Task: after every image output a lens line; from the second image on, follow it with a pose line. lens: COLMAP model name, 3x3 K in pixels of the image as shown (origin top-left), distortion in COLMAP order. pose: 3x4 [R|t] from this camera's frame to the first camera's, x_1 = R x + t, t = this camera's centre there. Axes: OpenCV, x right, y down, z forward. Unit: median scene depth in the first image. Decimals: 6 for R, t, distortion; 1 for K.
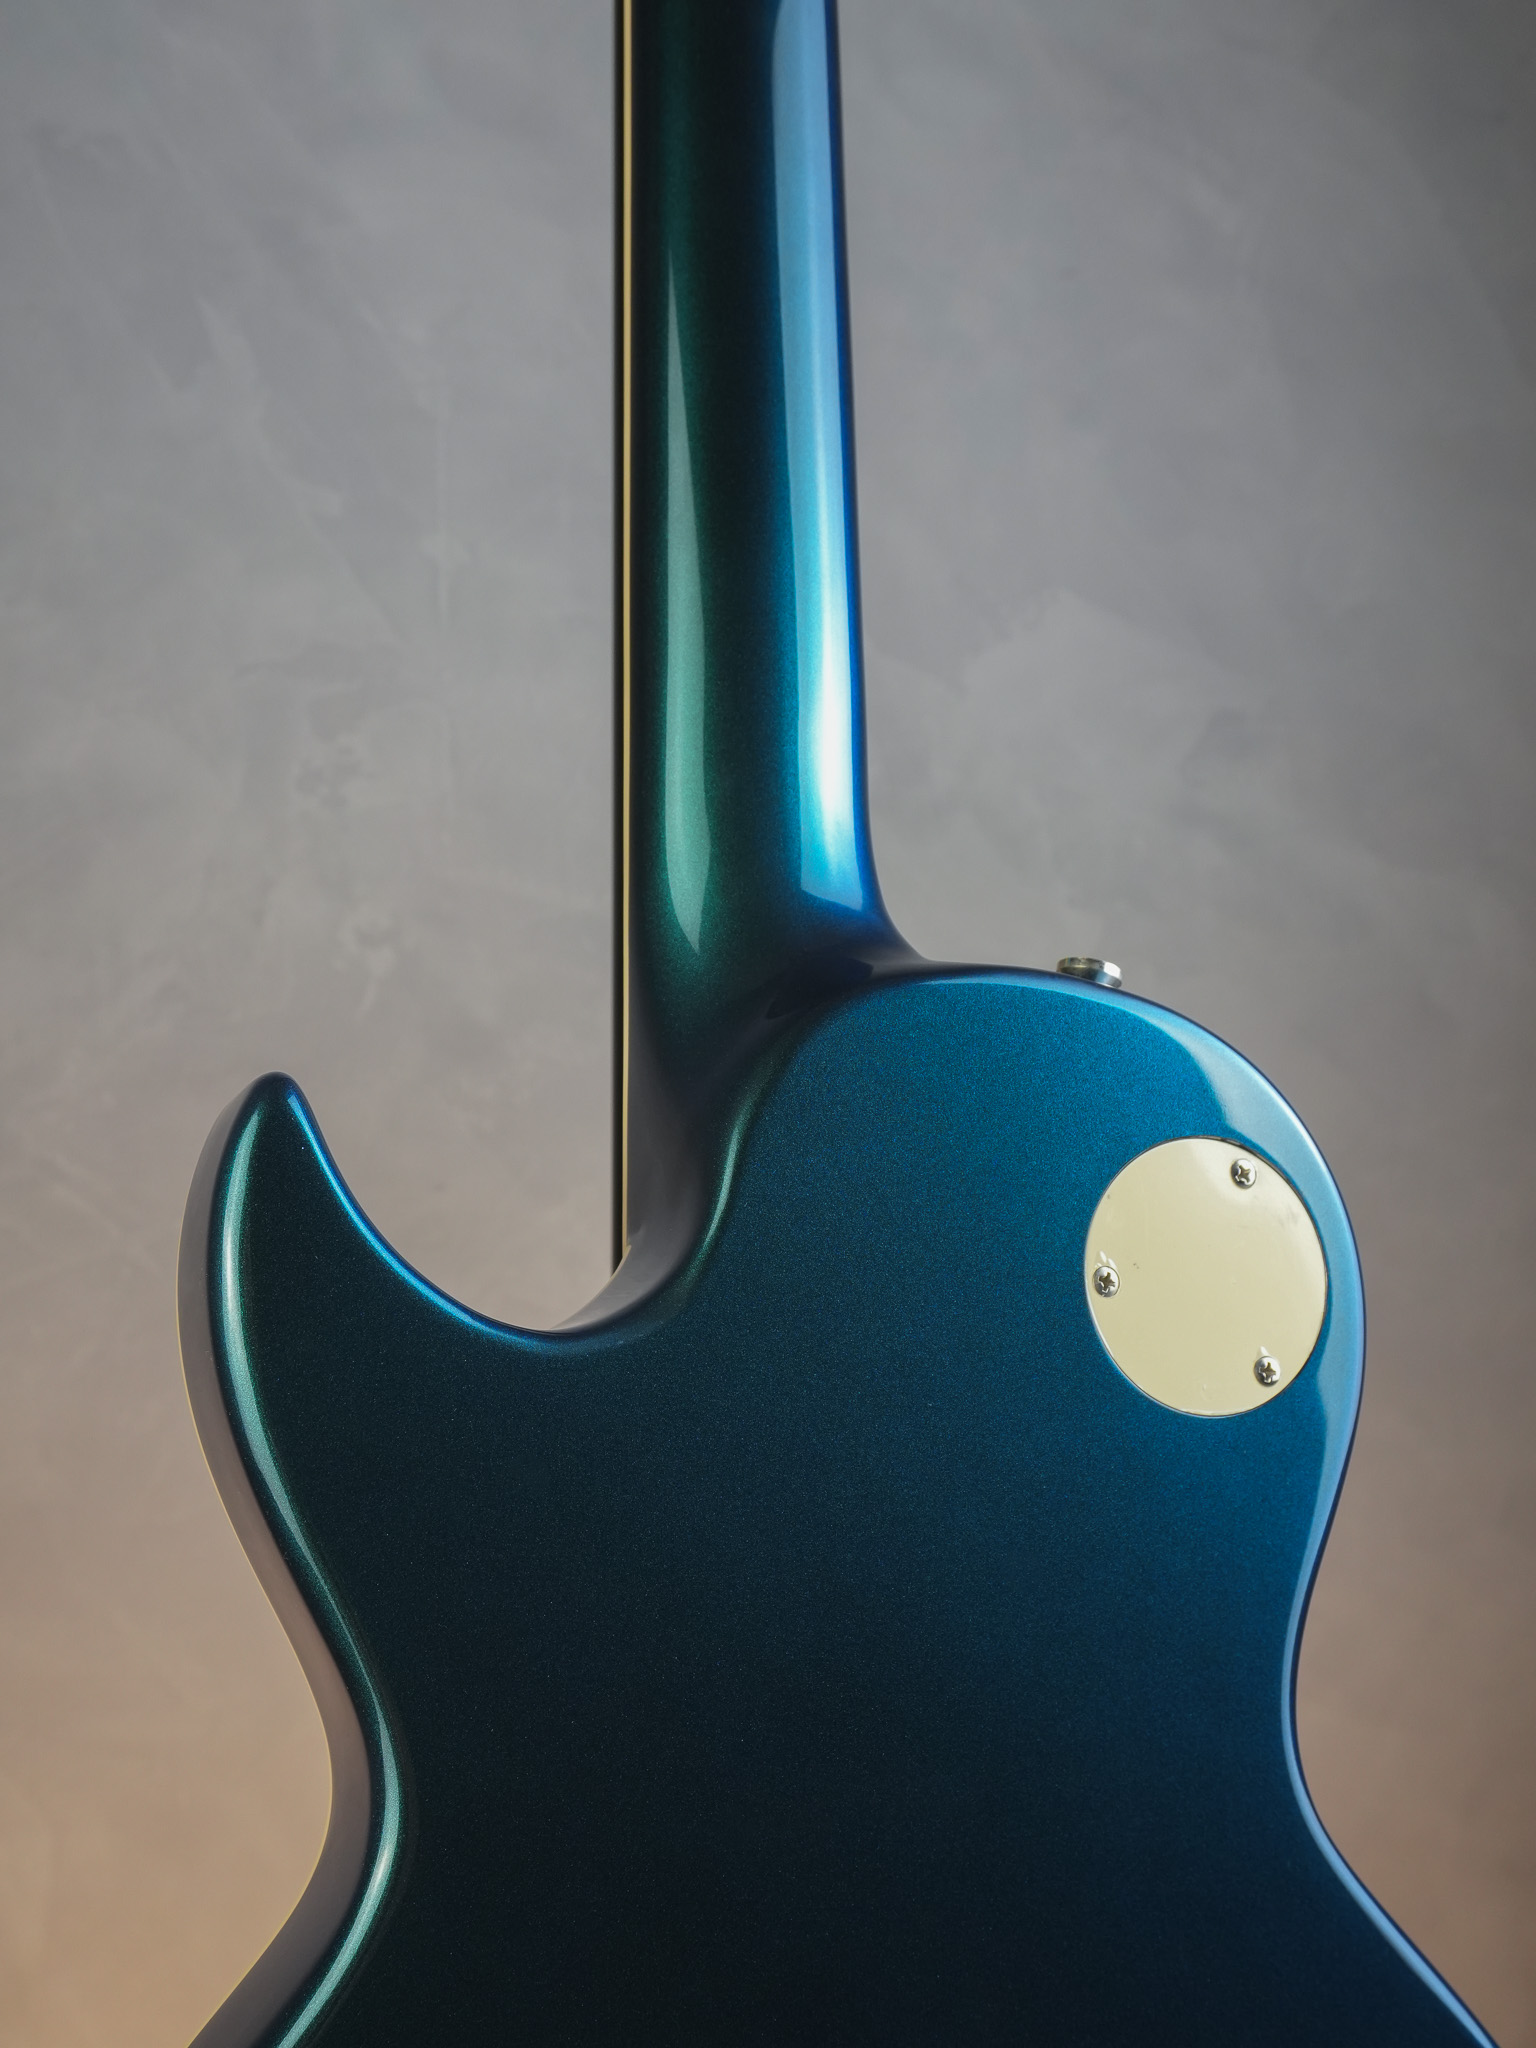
lens RADIAL K [[2407.9, 0, 768.0], [0, 2407.9, 1024.0], [0, 0, 1]] dist [-0.021708, -0.024389]
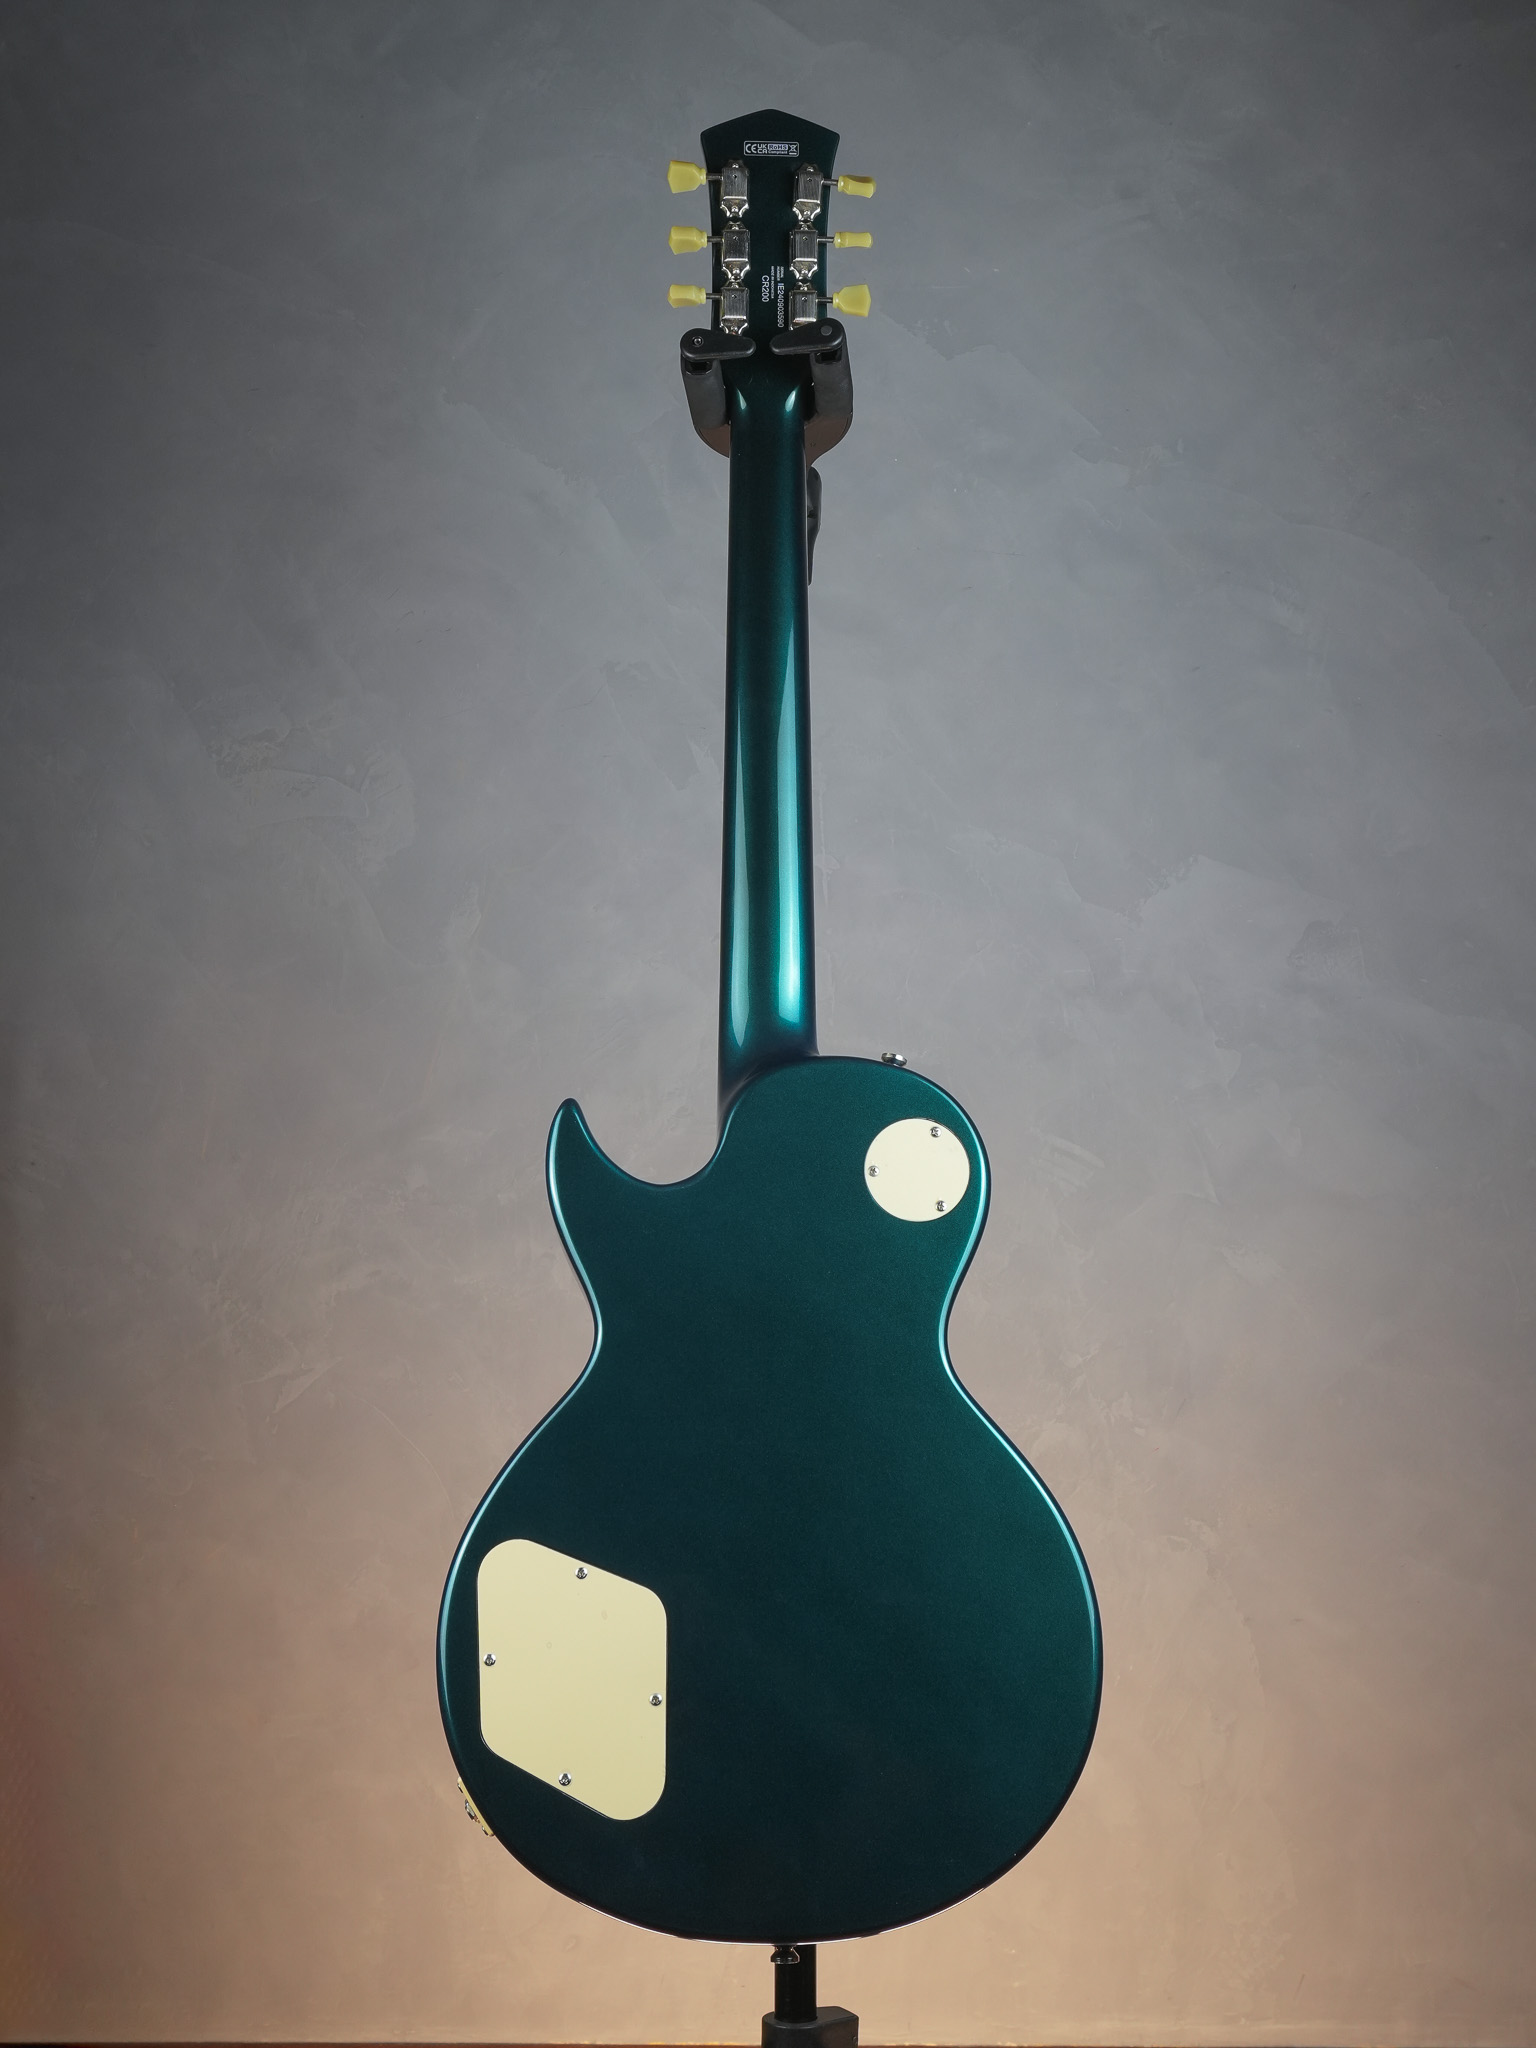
lens RADIAL K [[2368.9, 0, 768.0], [0, 2368.9, 1024.0], [0, 0, 1]] dist [0.003229, 0.023653]
pose [[0.944889, -0.048145, -0.323830, 0.367291], [0.021304, 0.996073, -0.085929, 0.069531], [0.326696, 0.074294, 0.942205, -0.635817]]
